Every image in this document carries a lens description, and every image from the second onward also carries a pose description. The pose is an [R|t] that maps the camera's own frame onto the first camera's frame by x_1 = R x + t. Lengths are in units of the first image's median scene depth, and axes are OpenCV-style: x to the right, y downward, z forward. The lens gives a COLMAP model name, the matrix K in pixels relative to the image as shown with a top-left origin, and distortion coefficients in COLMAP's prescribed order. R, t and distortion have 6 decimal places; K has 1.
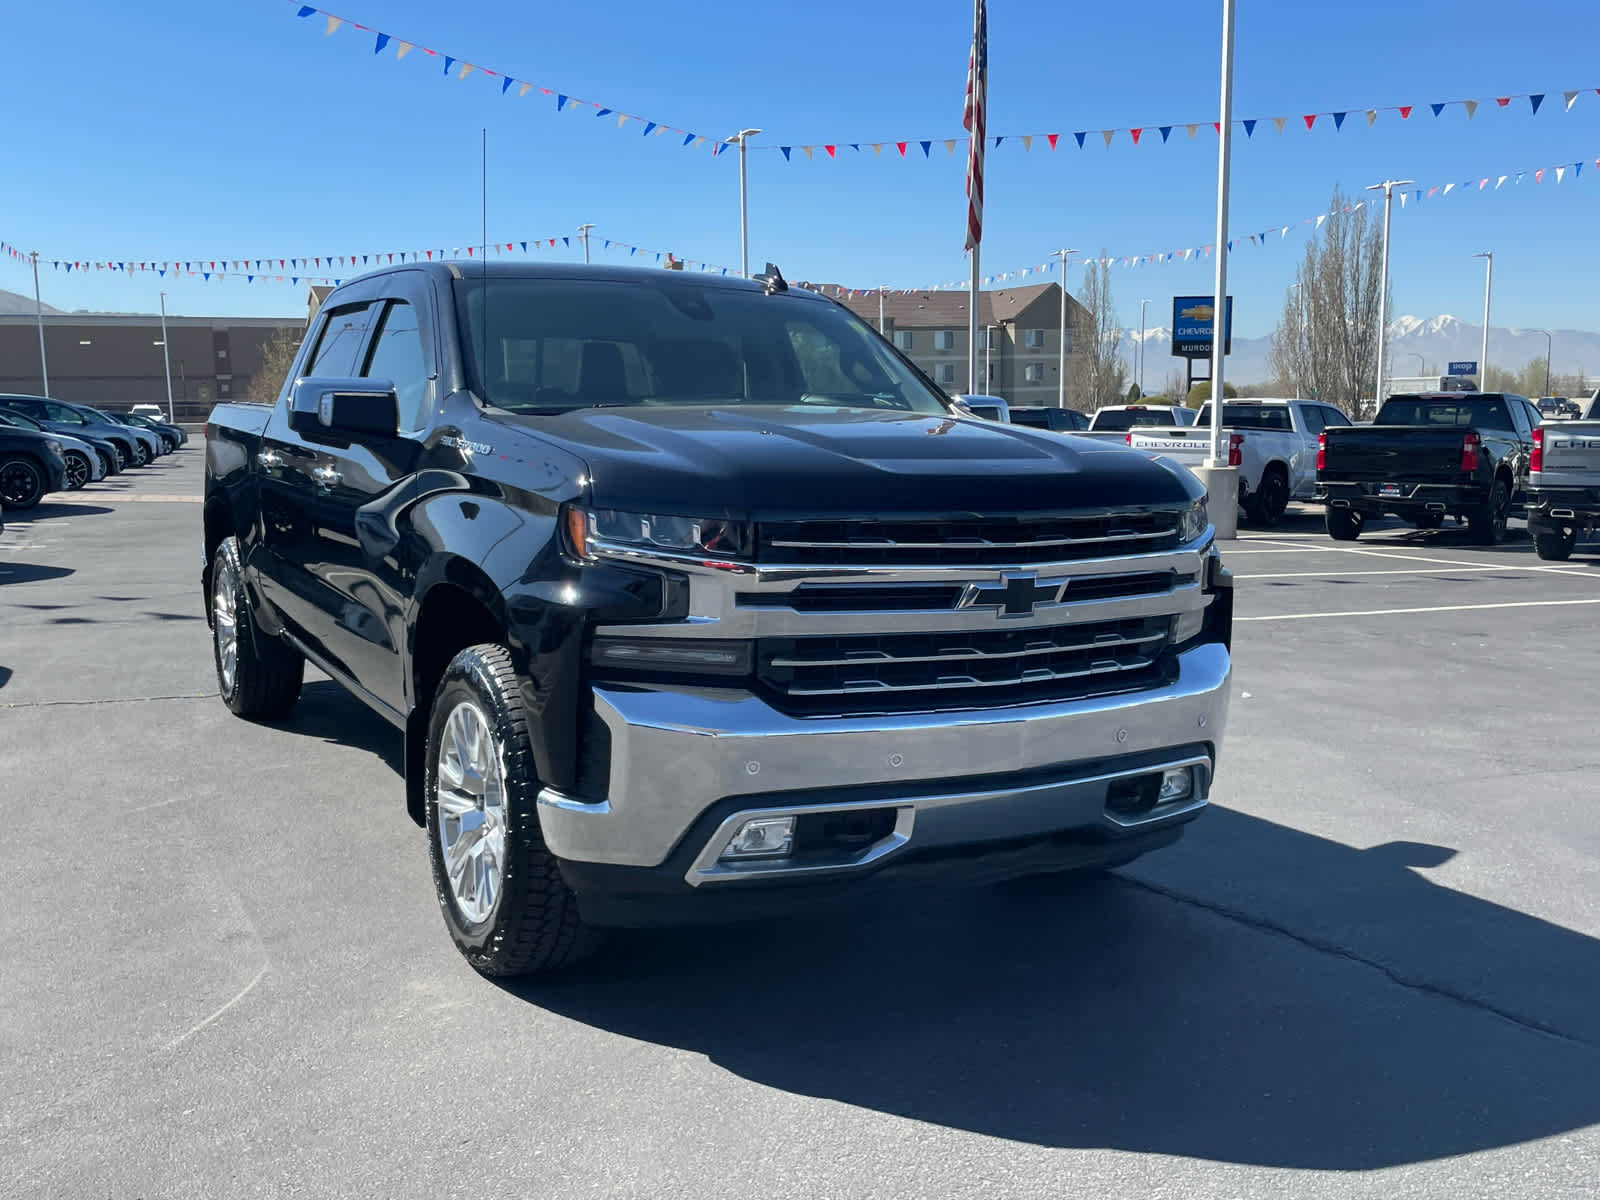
lens RADIAL K [[1506.5, 0, 808.3], [0, 1506.5, 597.9], [0, 0, 1]] dist [0.109427, -0.172571]
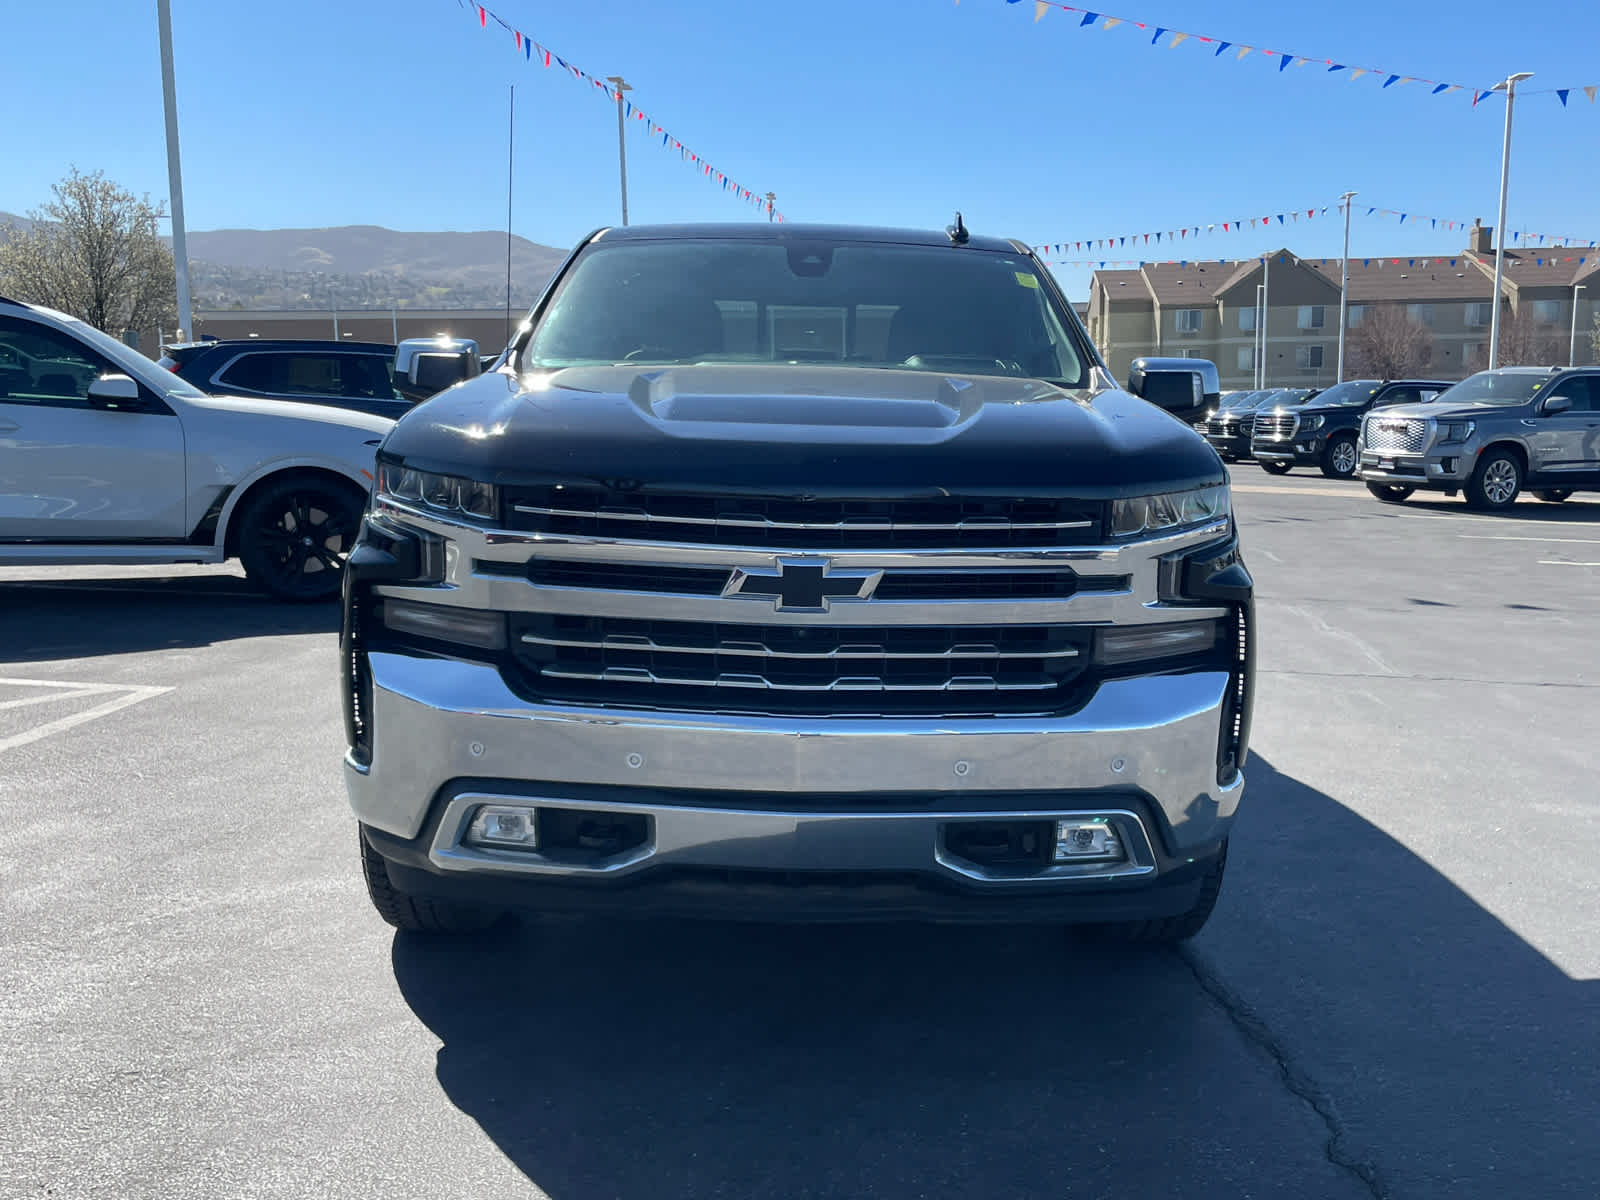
lens RADIAL K [[1506.5, 0, 808.3], [0, 1506.5, 597.9], [0, 0, 1]] dist [0.109427, -0.172571]
pose [[0.878035, 0.074148, -0.472819, 0.532567], [-0.068490, 0.997224, 0.029198, -0.019510], [0.473671, 0.006747, 0.880676, 0.253126]]
